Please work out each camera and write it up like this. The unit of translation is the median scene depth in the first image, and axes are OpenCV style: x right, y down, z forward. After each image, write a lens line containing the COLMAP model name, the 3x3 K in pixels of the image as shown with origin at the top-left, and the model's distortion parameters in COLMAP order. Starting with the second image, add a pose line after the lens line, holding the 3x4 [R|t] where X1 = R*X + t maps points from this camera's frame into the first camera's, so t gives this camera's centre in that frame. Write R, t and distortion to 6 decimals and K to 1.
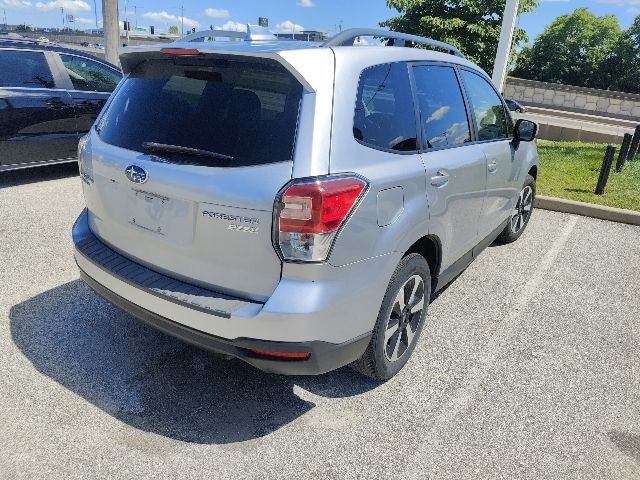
lens RADIAL K [[427.8, 0, 313.6], [0, 427.8, 237.9], [0, 0, 1]] dist [0.041874, -0.040492]
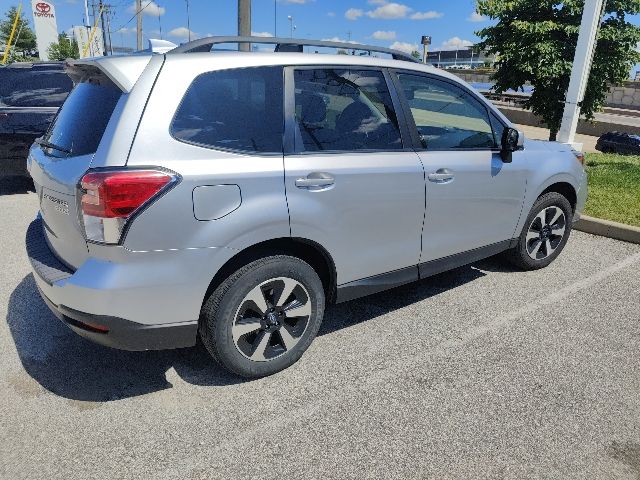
lens RADIAL K [[427.8, 0, 313.6], [0, 427.8, 237.9], [0, 0, 1]] dist [0.041874, -0.040492]
pose [[0.945886, 0.081626, -0.314066, 0.599074], [-0.093129, 0.995416, -0.021770, 0.010889], [0.310850, 0.049840, 0.949151, 0.071429]]
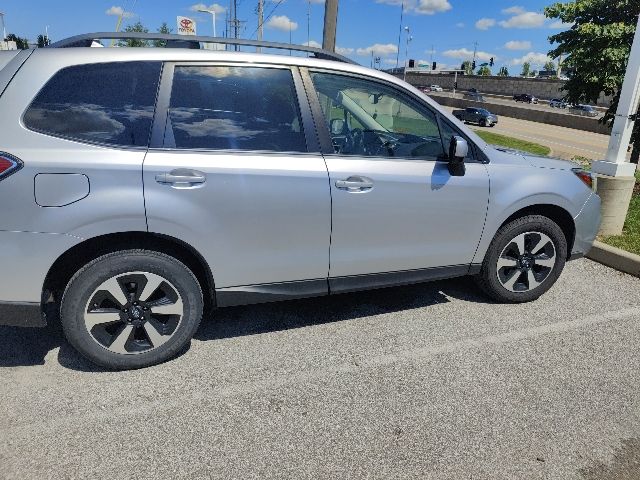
lens RADIAL K [[427.8, 0, 313.6], [0, 427.8, 237.9], [0, 0, 1]] dist [0.041874, -0.040492]
pose [[0.840350, 0.158570, -0.518332, 1.051936], [-0.192080, 0.981315, -0.011204, -0.053445], [0.506870, 0.108976, 0.855106, 0.334804]]
